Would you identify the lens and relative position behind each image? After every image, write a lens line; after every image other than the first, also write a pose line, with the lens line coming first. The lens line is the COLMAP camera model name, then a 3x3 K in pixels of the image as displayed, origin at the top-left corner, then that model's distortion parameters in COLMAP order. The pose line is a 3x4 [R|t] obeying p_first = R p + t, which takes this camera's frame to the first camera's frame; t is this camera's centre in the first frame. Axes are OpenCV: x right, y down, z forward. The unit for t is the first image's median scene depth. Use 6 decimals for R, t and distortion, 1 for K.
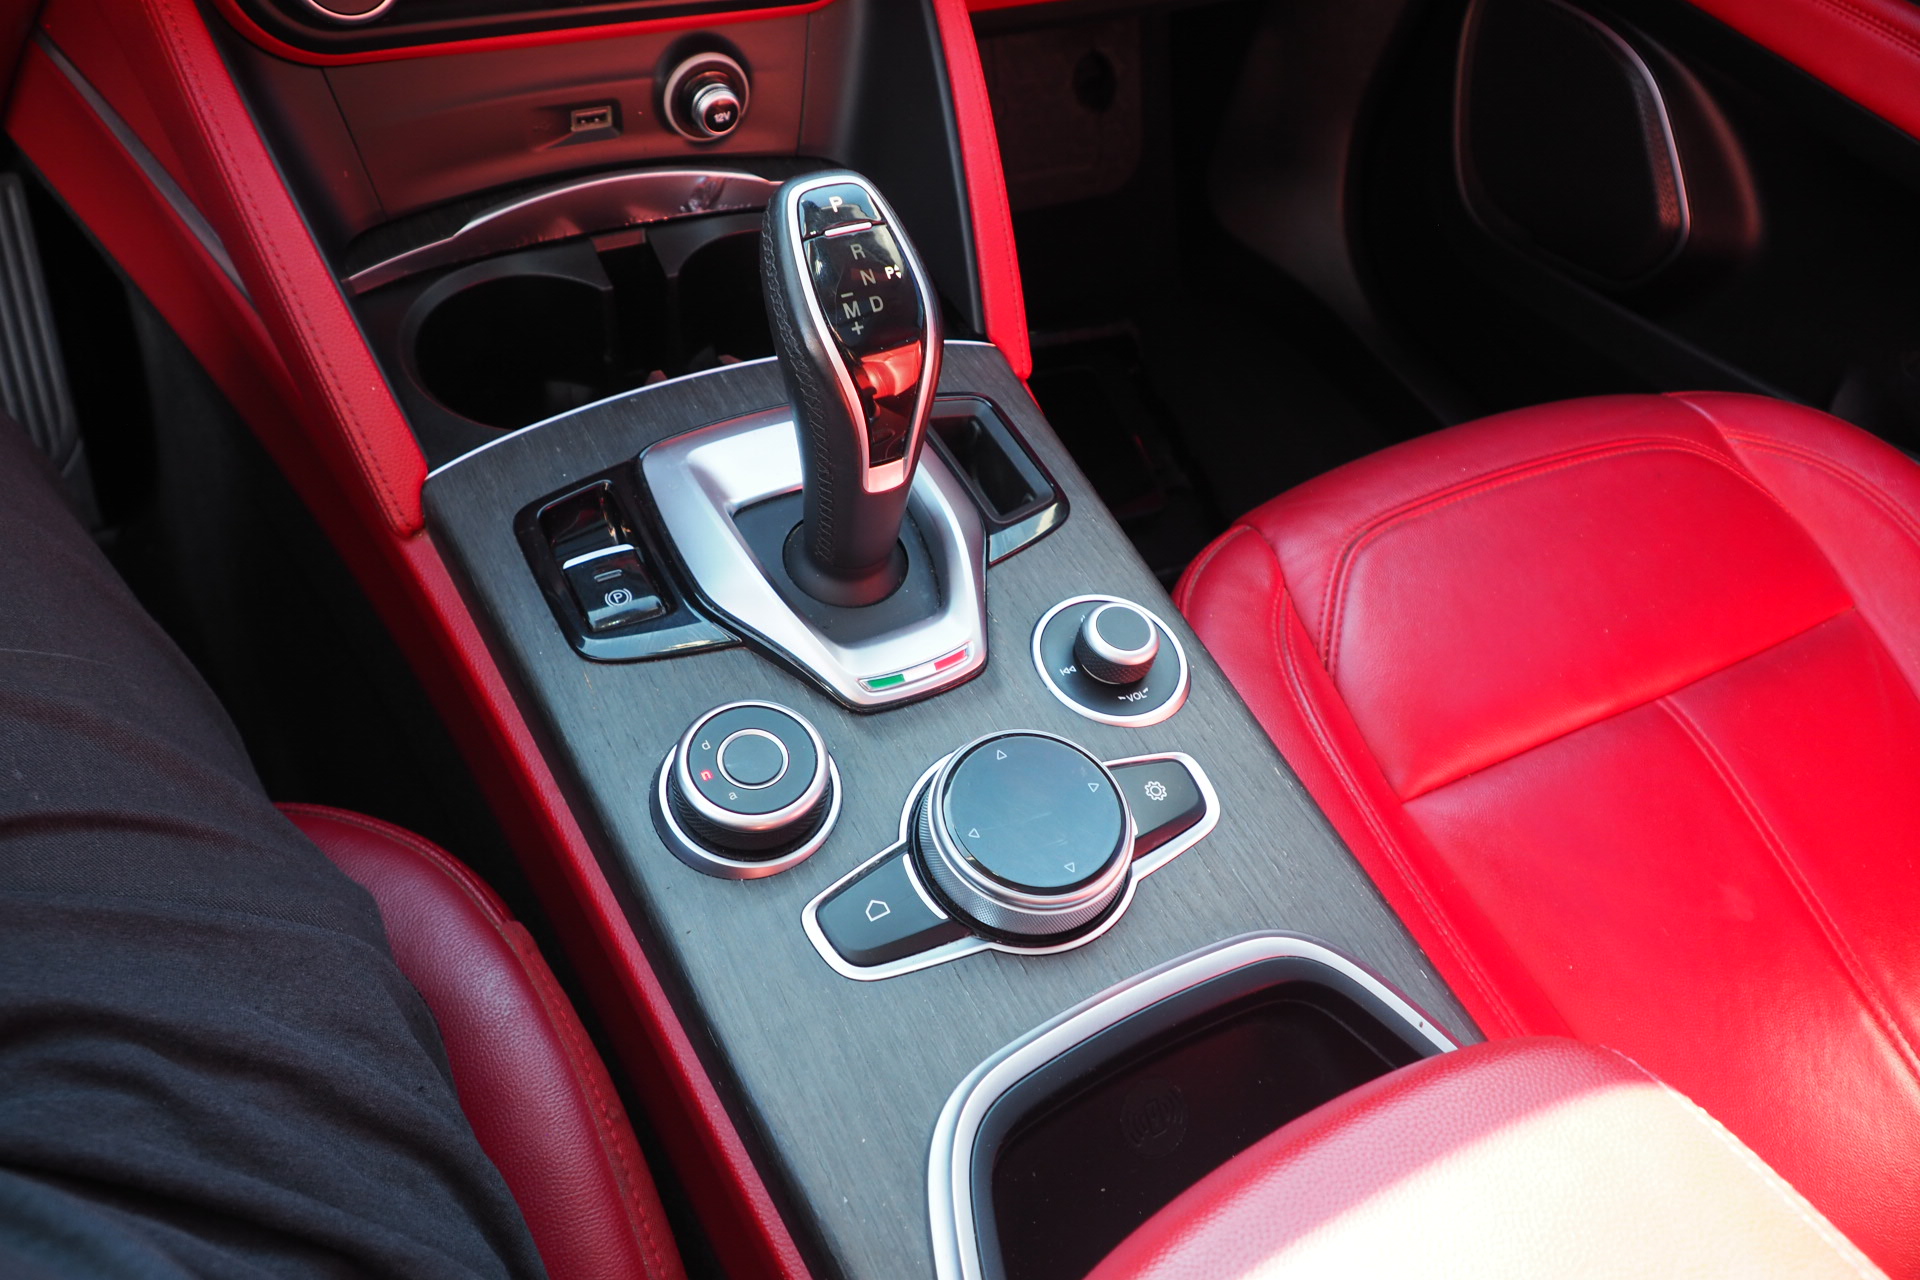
lens RADIAL K [[1339.0, 0, 950.9], [0, 1339.0, 631.9], [0, 0, 1]] dist [-0.046221, 0.009158]
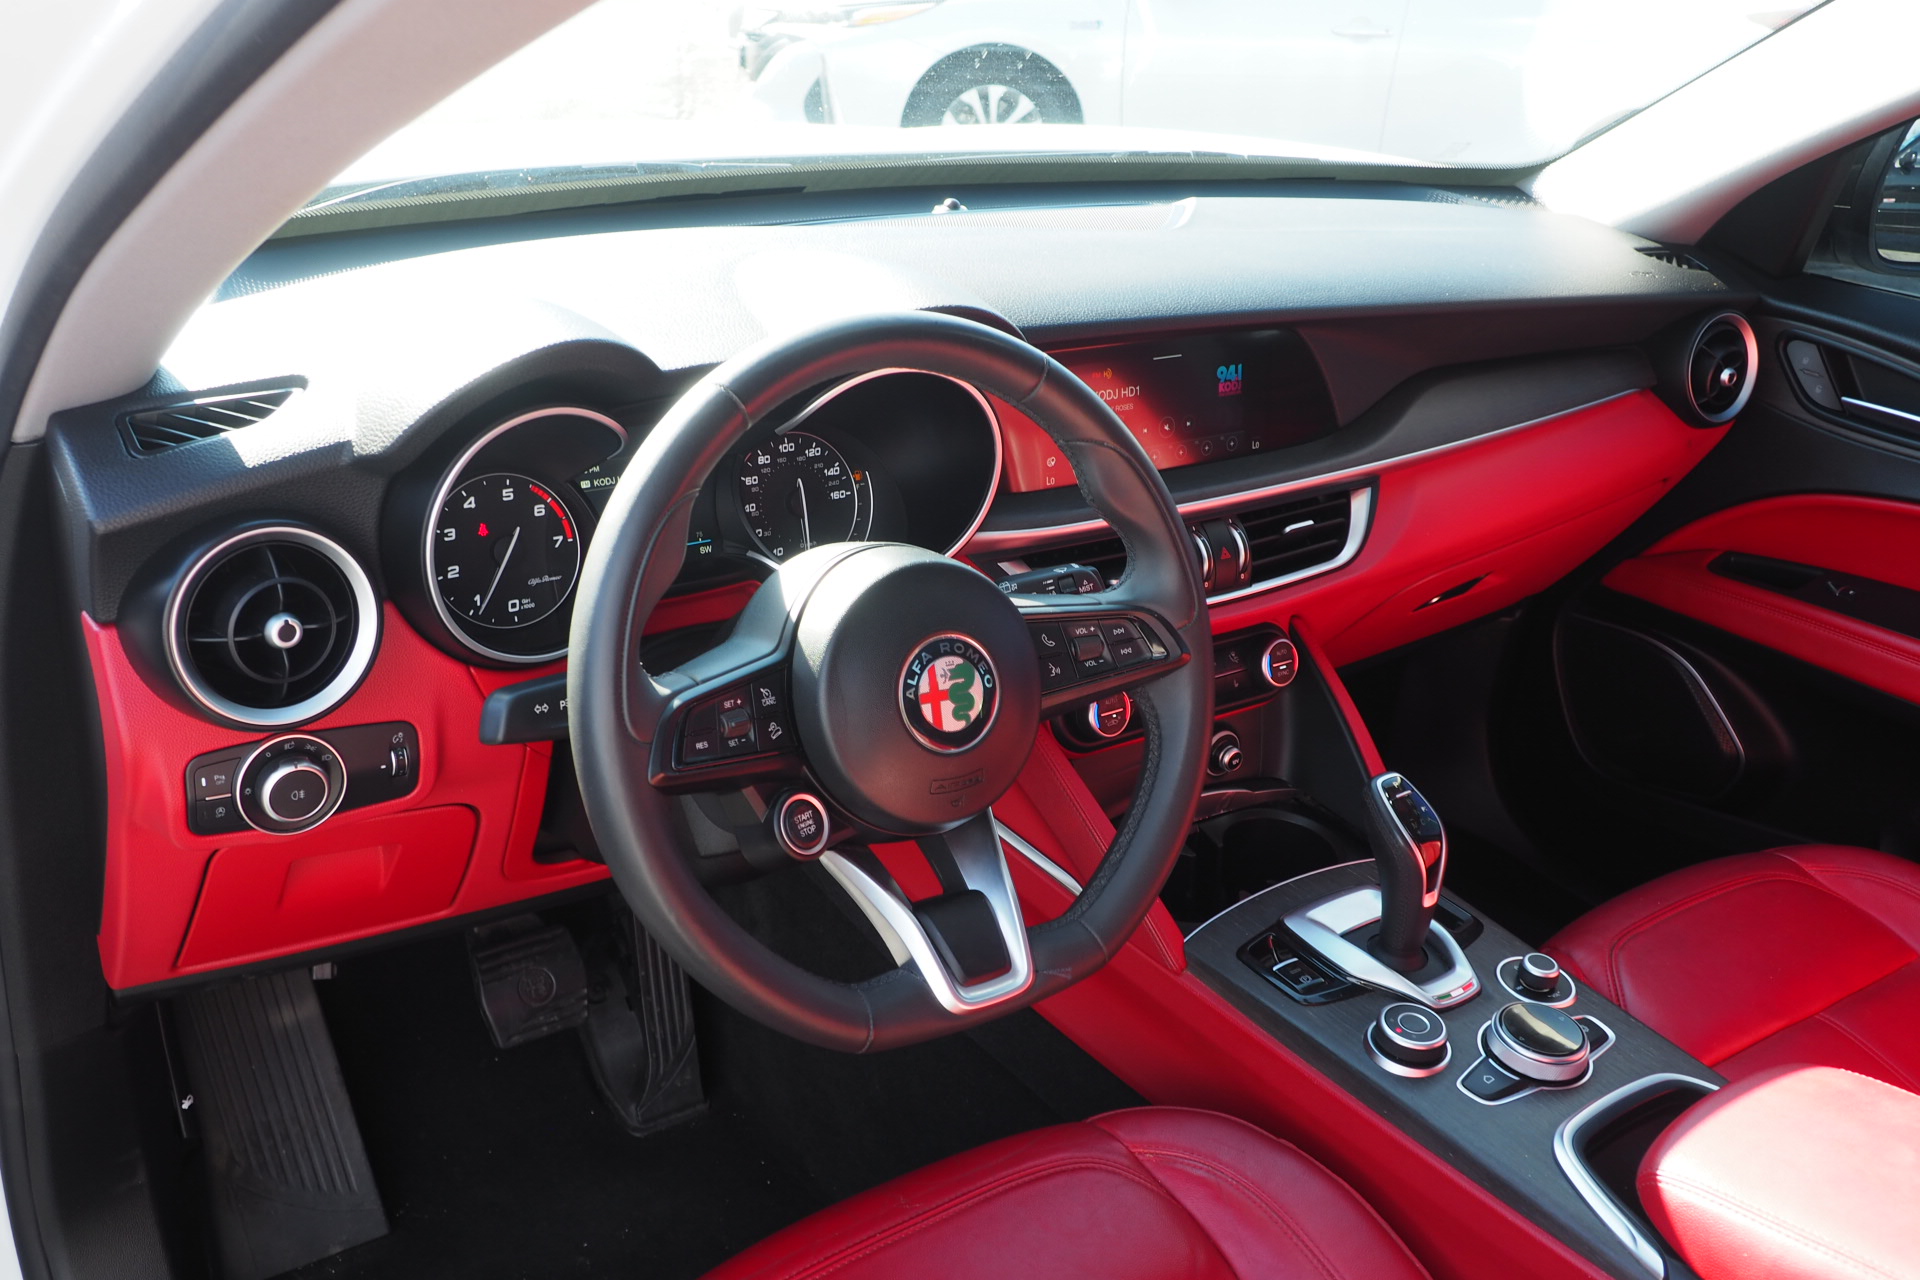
lens RADIAL K [[1640.8, 0, 968.9], [0, 1640.8, 631.7], [0, 0, 1]] dist [-0.052196, 0.011265]
pose [[0.990987, -0.120859, 0.057772, -0.824142], [0.133957, 0.894312, -0.426922, 0.490452], [-0.000069, 0.430813, 0.902441, -1.482494]]
